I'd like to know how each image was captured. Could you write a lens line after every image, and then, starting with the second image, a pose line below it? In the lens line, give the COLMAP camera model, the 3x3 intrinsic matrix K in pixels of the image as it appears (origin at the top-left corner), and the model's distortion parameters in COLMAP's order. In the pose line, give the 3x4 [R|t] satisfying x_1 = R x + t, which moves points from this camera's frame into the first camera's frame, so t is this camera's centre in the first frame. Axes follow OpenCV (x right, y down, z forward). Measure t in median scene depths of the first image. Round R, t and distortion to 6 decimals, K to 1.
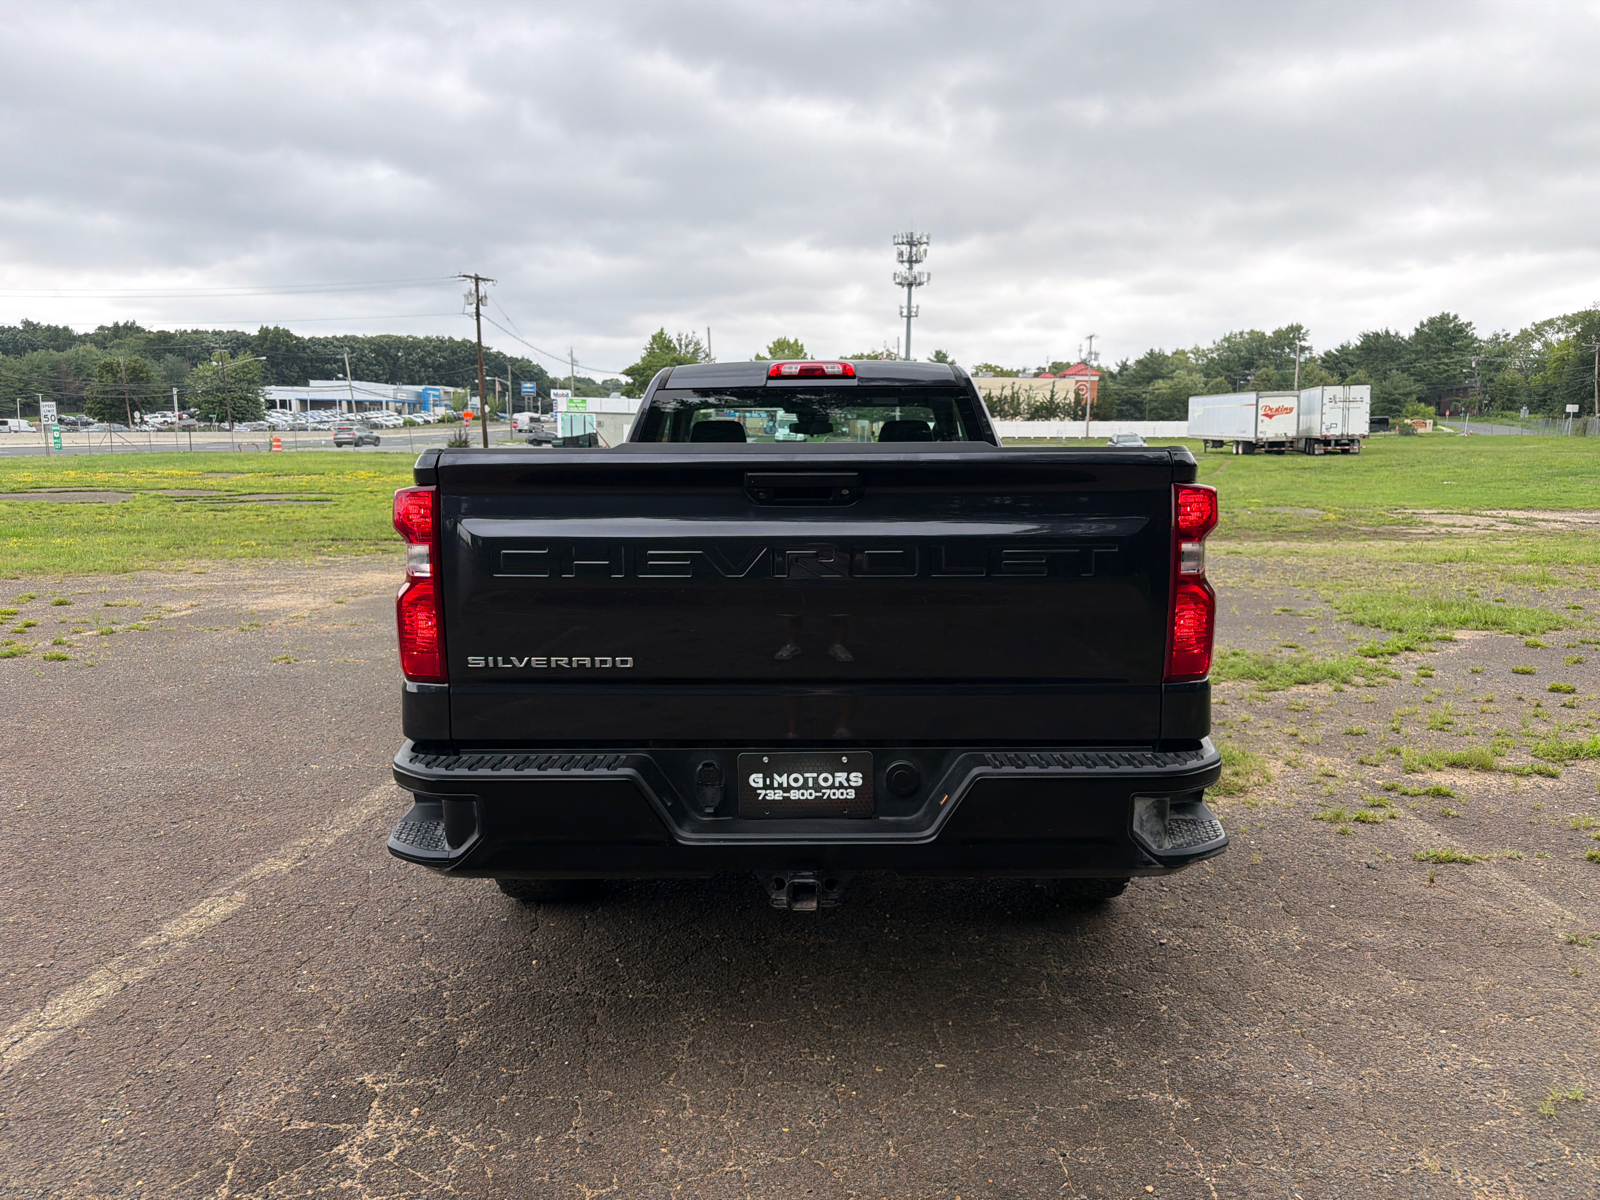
lens RADIAL K [[1120.0, 0, 803.5], [0, 1120.0, 621.7], [0, 0, 1]] dist [0.096309, -0.138727]
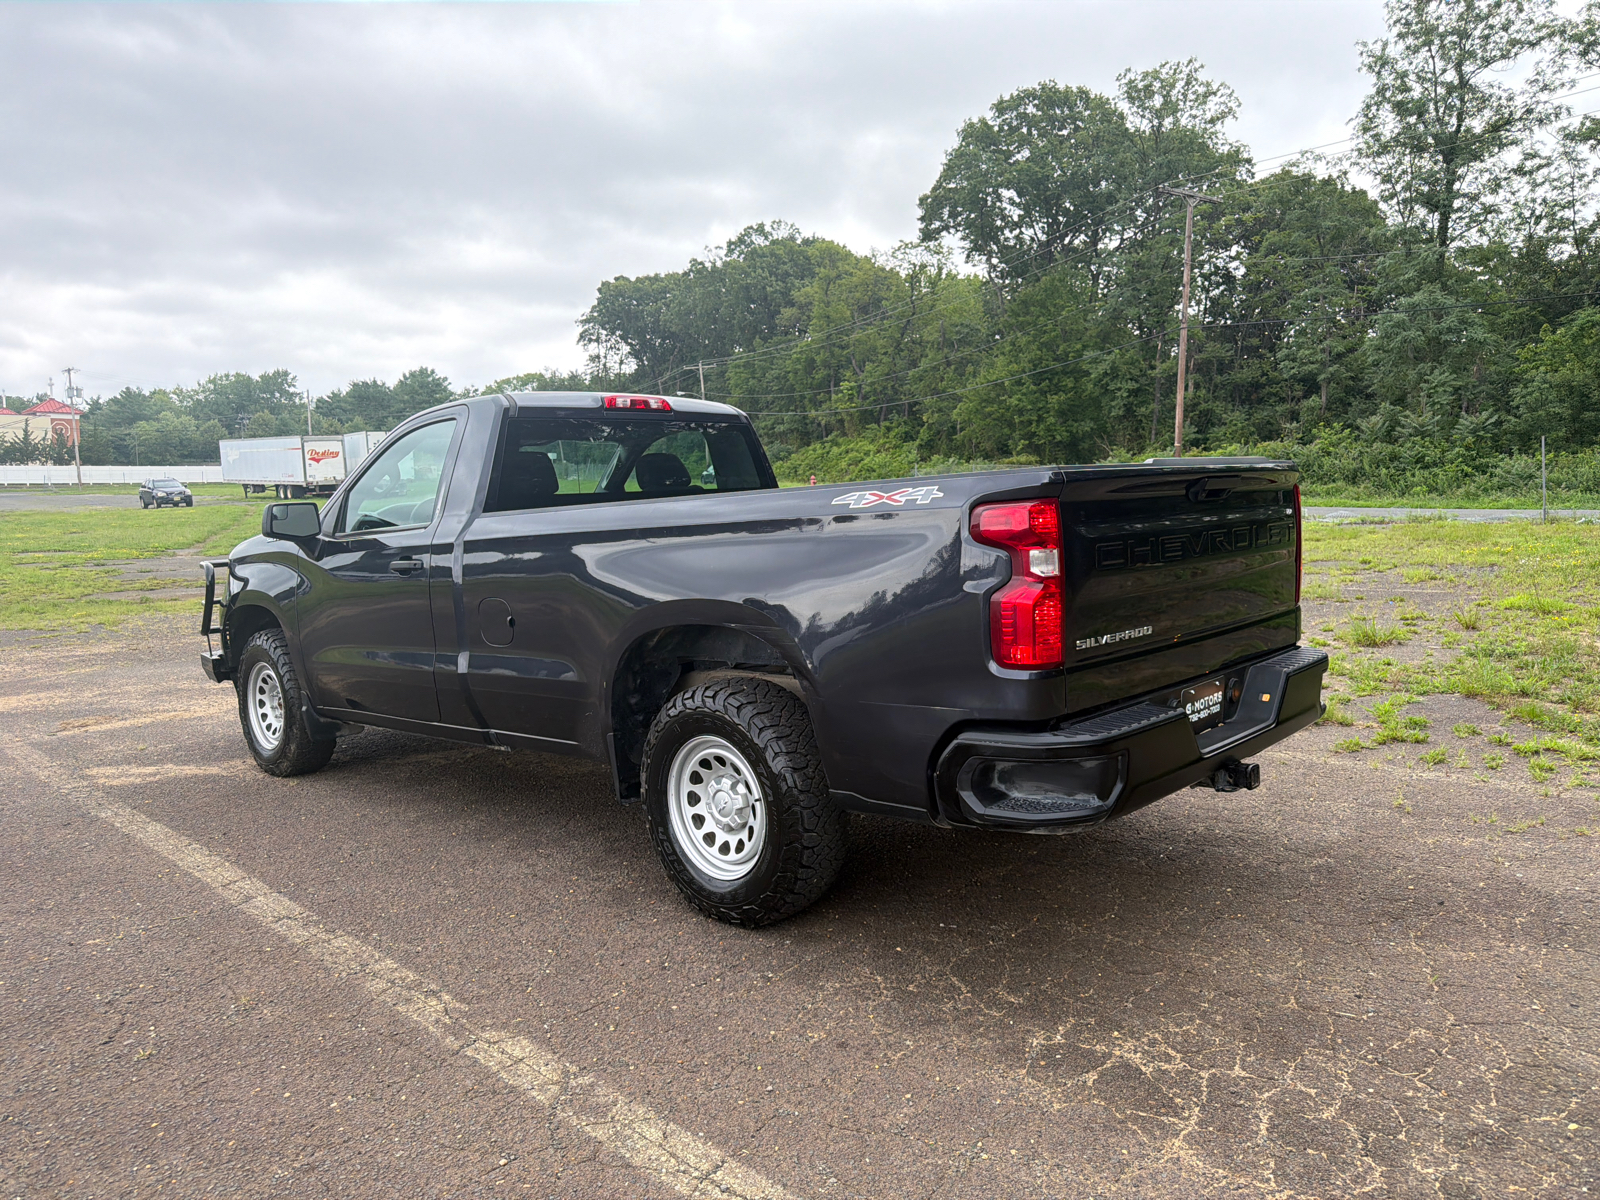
lens RADIAL K [[1120.0, 0, 803.5], [0, 1120.0, 621.7], [0, 0, 1]] dist [0.096309, -0.138727]
pose [[0.670254, -0.103833, 0.734832, -0.700321], [0.132611, 0.990985, 0.019072, -0.025553], [-0.730188, 0.084664, 0.677981, 0.212835]]
